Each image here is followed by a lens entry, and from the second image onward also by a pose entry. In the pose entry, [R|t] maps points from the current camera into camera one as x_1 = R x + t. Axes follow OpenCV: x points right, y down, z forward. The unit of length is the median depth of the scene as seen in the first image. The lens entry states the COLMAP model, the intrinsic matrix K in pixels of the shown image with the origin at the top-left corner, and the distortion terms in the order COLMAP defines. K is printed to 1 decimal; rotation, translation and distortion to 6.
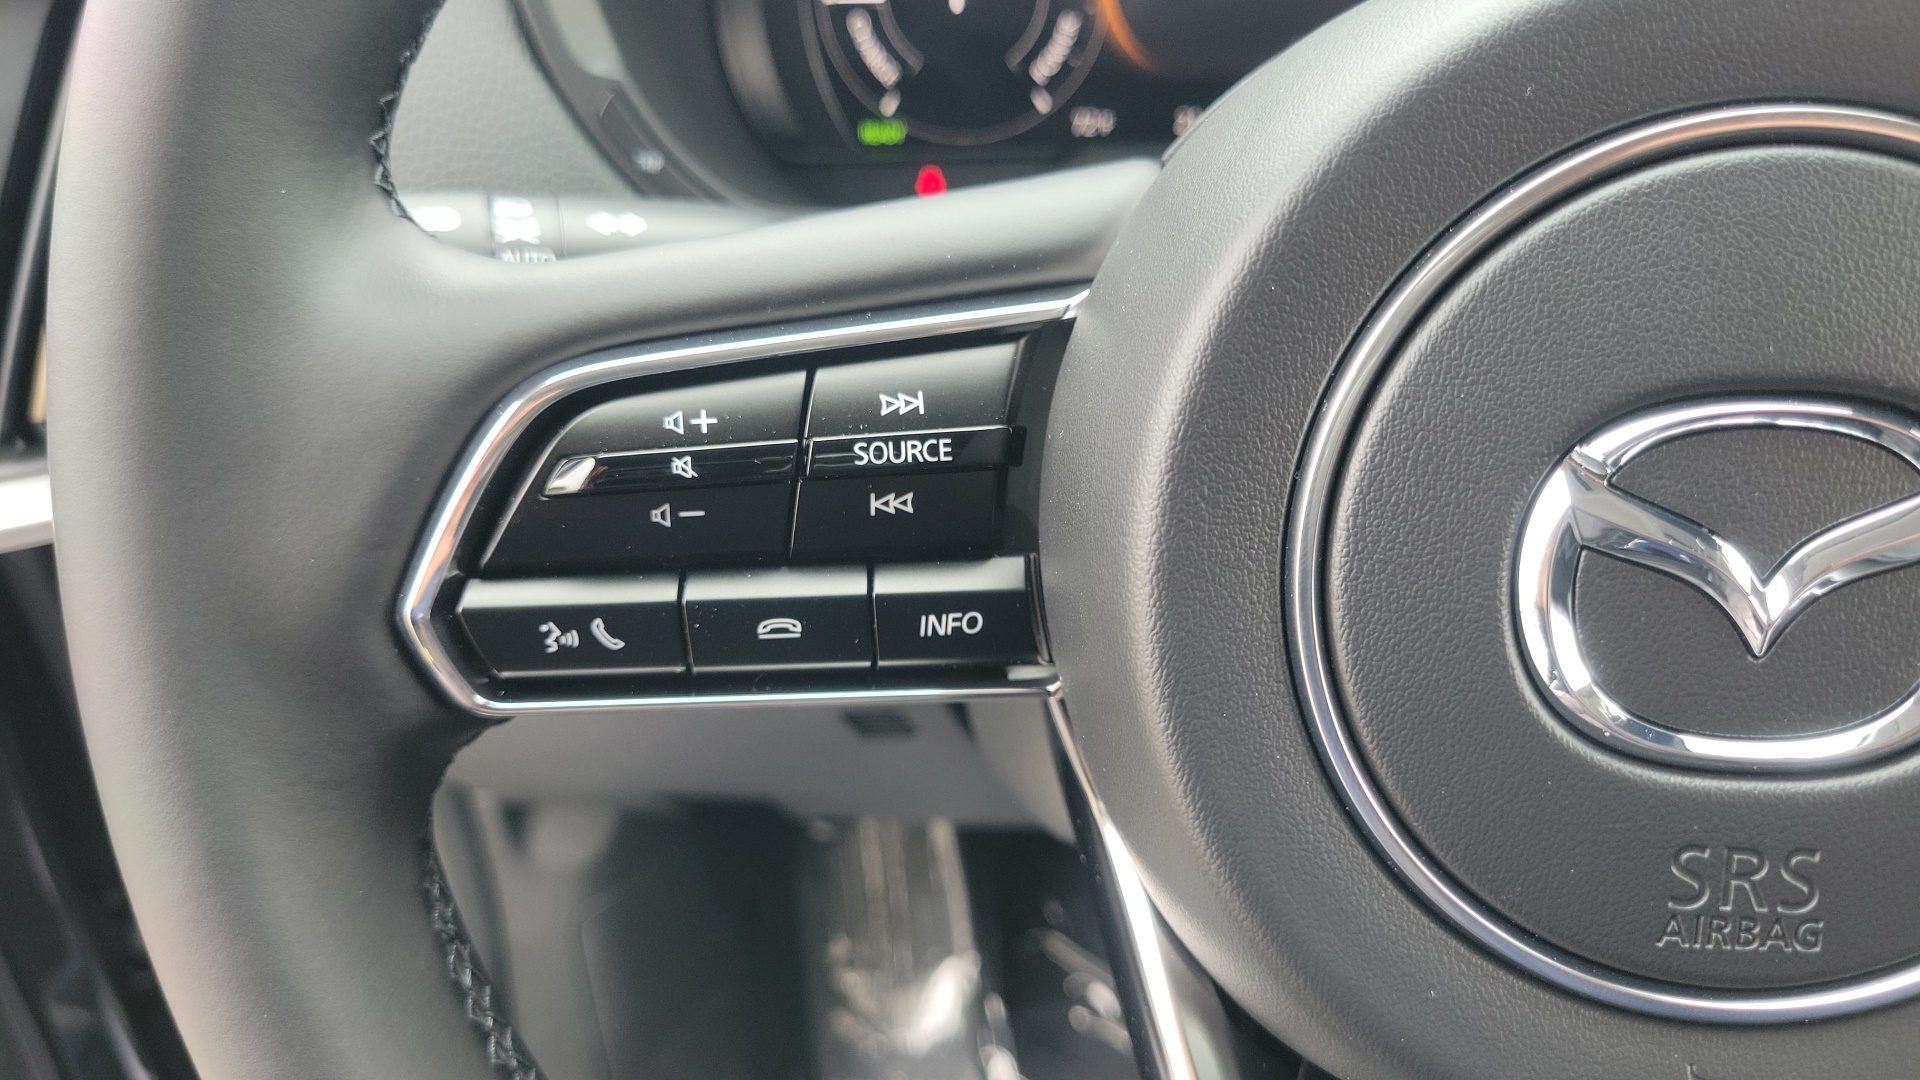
lens RADIAL K [[1468.9, 0, 906.0], [0, 1468.9, 528.0], [0, 0, 1]] dist [0.038271, -0.025937]
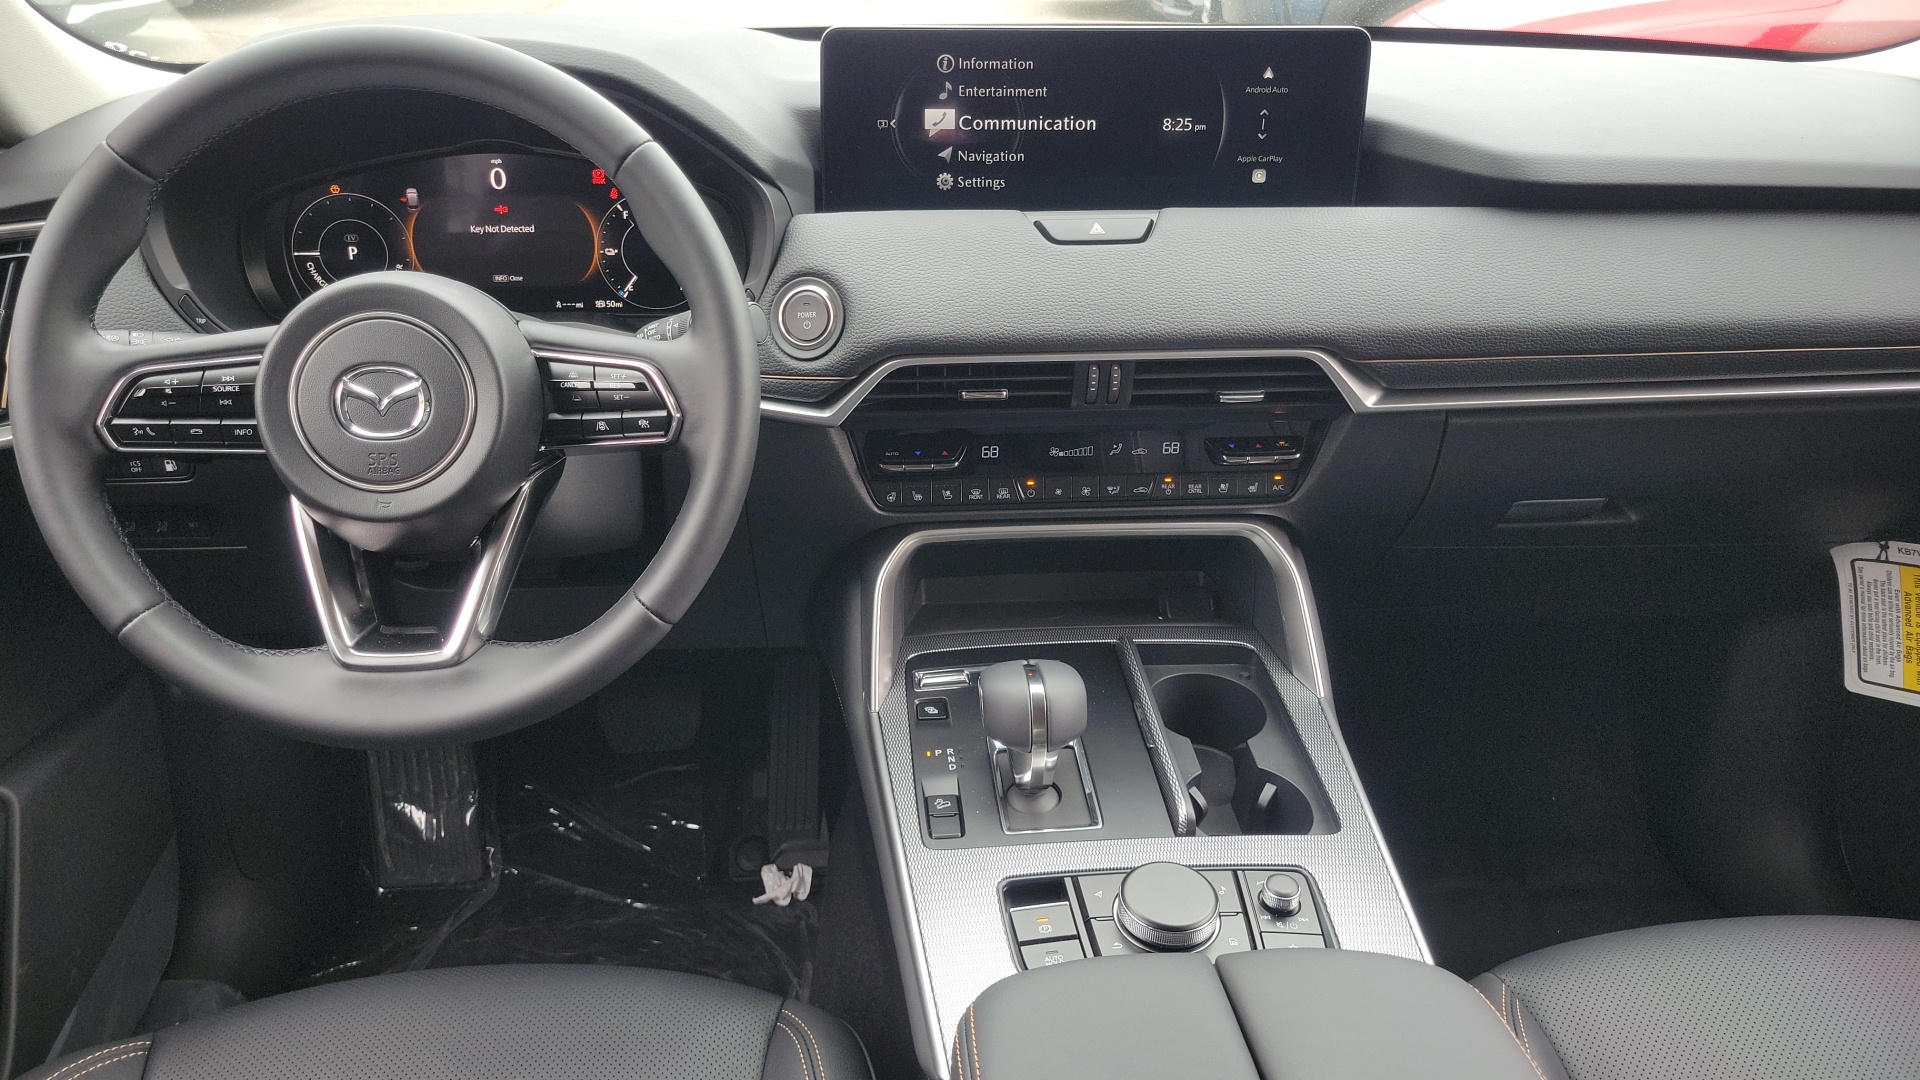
lens RADIAL K [[1468.9, 0, 945.7], [0, 1468.9, 543.2], [0, 0, 1]] dist [0.038271, -0.025937]
pose [[0.982880, -0.024065, 0.182670, 1.244823], [0.040678, 0.995312, -0.087751, 0.849835], [-0.179702, 0.093679, 0.979250, -3.513336]]
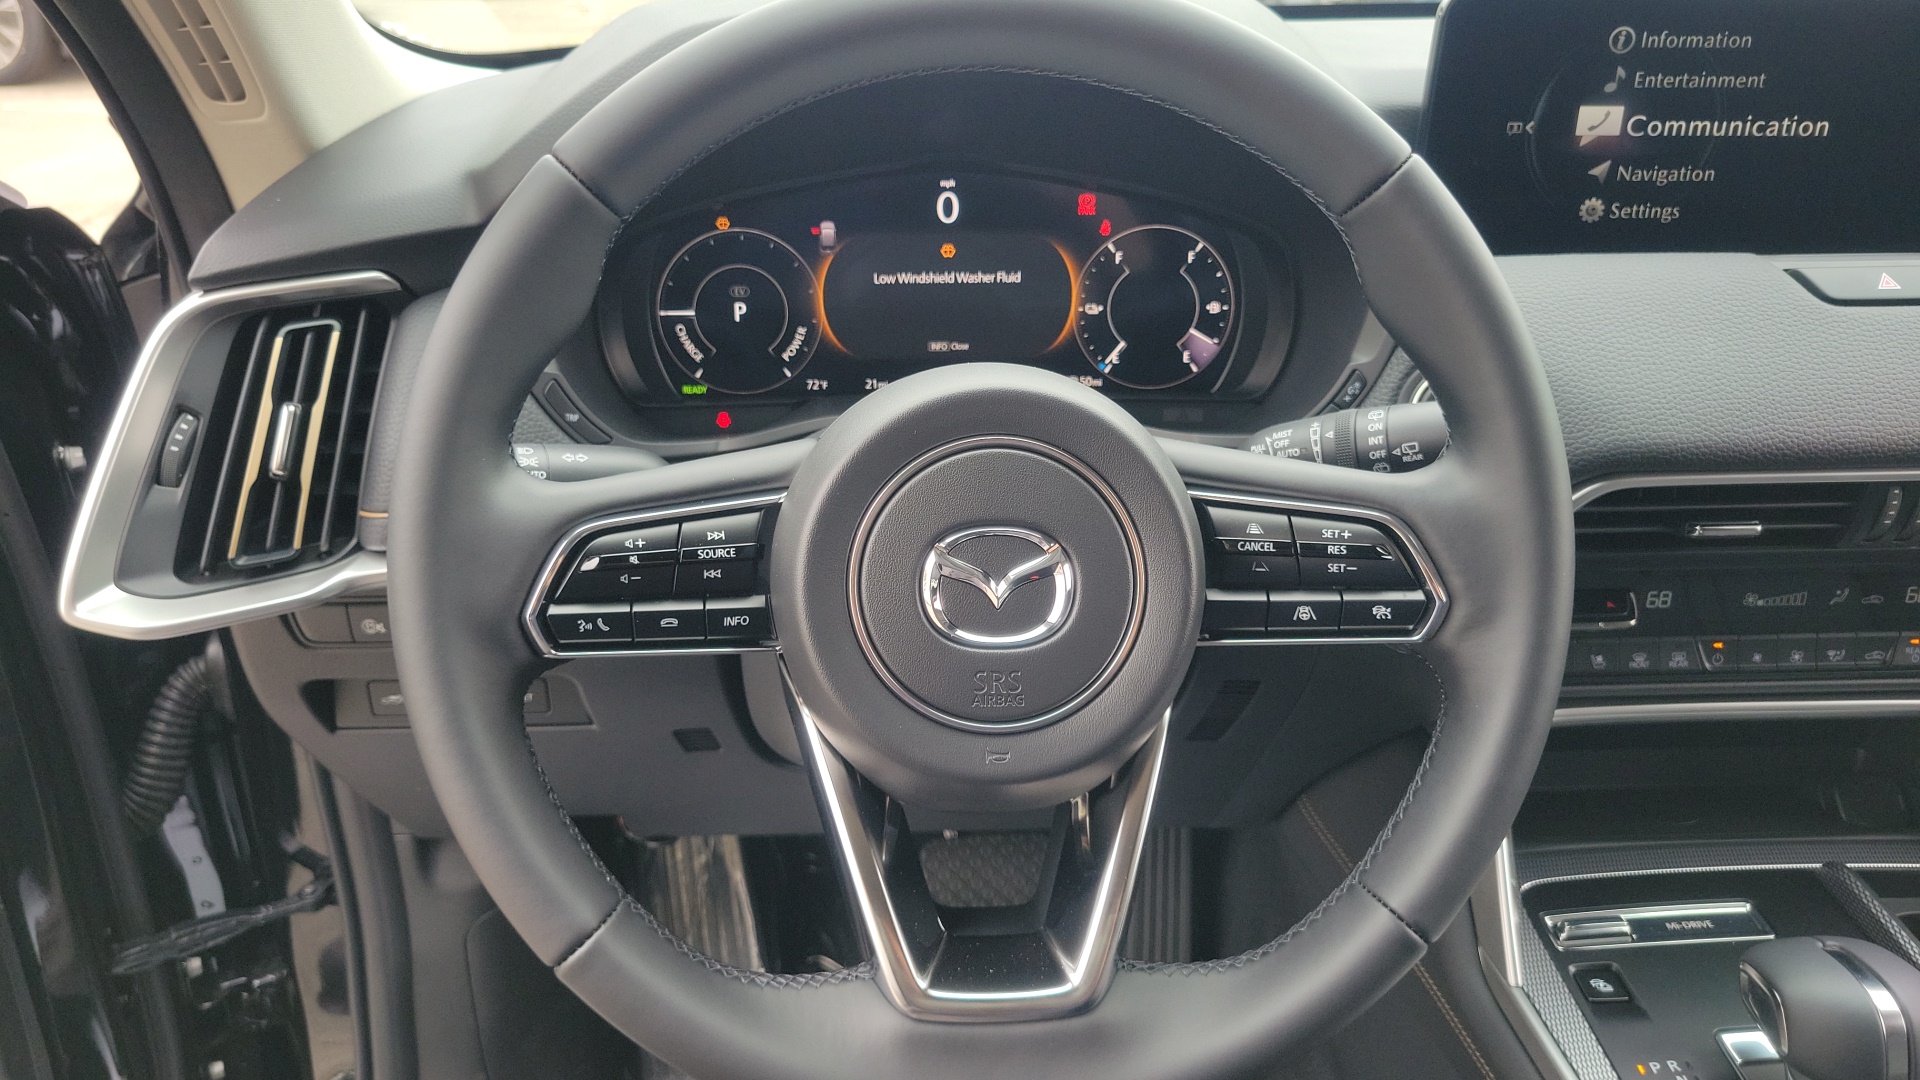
lens RADIAL K [[1468.9, 0, 948.0], [0, 1468.9, 540.6], [0, 0, 1]] dist [0.038271, -0.025937]
pose [[0.985803, -0.015873, 0.167151, -0.033499], [0.032749, 0.994579, -0.098691, 0.199188], [-0.164679, 0.102764, 0.980979, -1.660107]]
